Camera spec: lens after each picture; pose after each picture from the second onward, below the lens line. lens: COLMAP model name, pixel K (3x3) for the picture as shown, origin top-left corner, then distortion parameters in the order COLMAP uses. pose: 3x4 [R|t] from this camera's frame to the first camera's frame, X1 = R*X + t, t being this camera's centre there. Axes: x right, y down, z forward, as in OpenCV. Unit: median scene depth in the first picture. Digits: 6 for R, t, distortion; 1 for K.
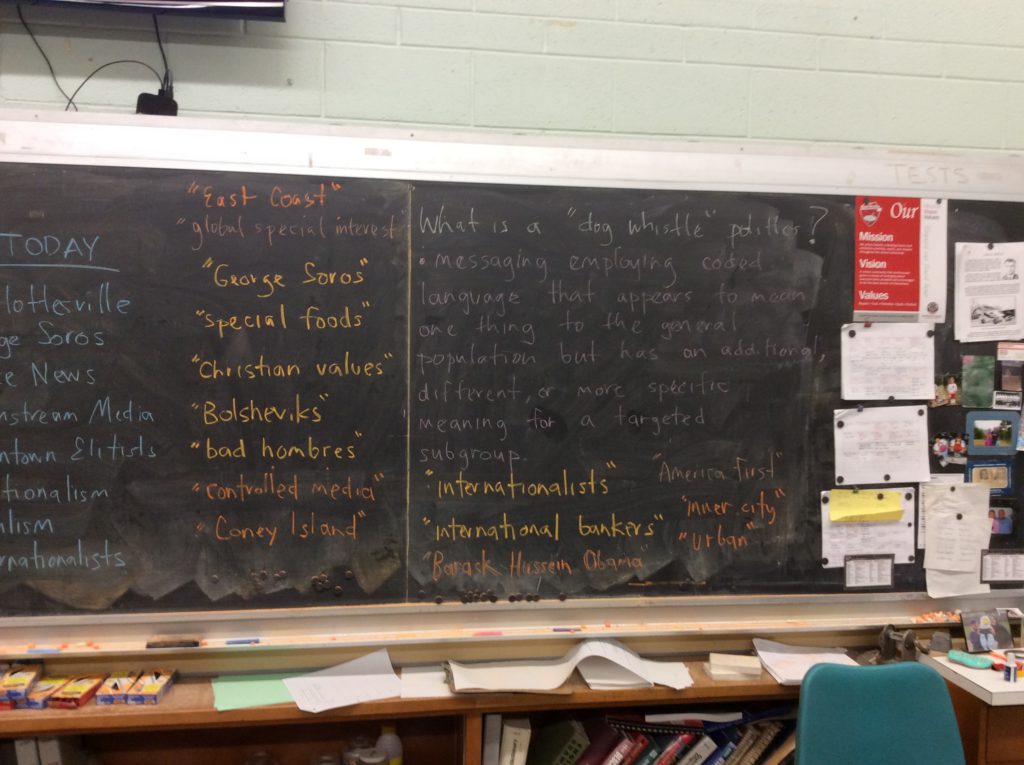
lens RADIAL K [[947.0, 0, 513.9], [0, 947.0, 383.2], [0, 0, 1]] dist [0.006595, 0.000000]
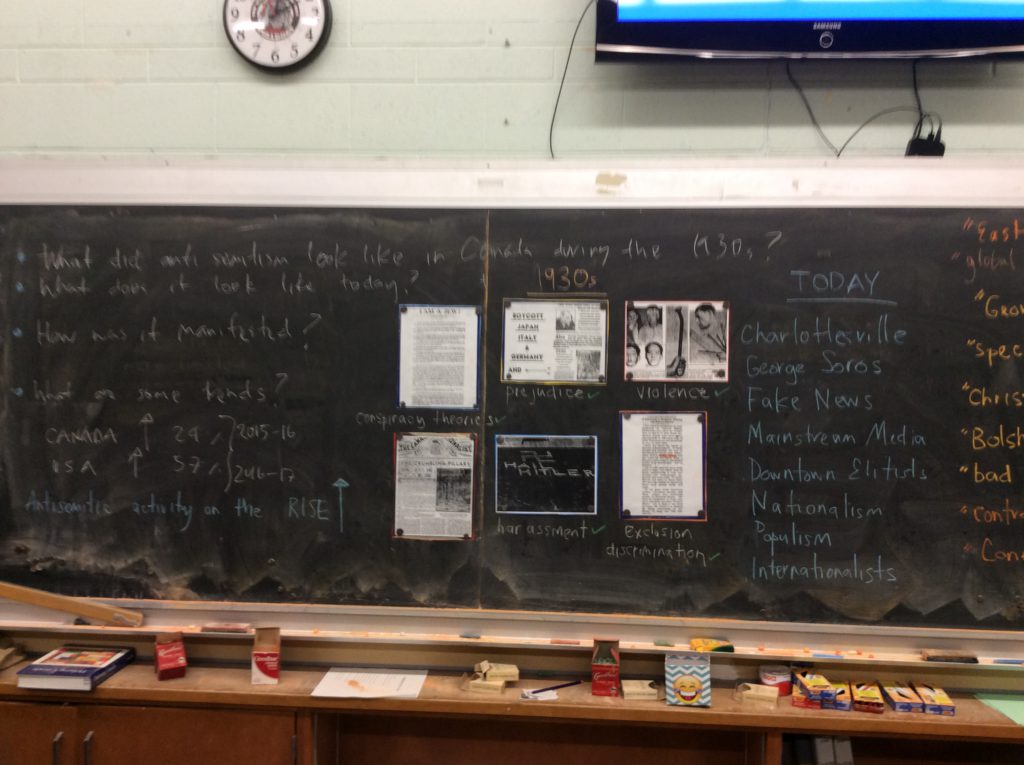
lens RADIAL K [[947.0, 0, 512.0], [0, 947.0, 381.8], [0, 0, 1]] dist [0.006595, 0.000000]
pose [[0.971993, 0.008997, -0.234837, -0.583187], [-0.014997, 0.999605, -0.023775, 0.001481], [0.234530, 0.026631, 0.971744, -0.137489]]
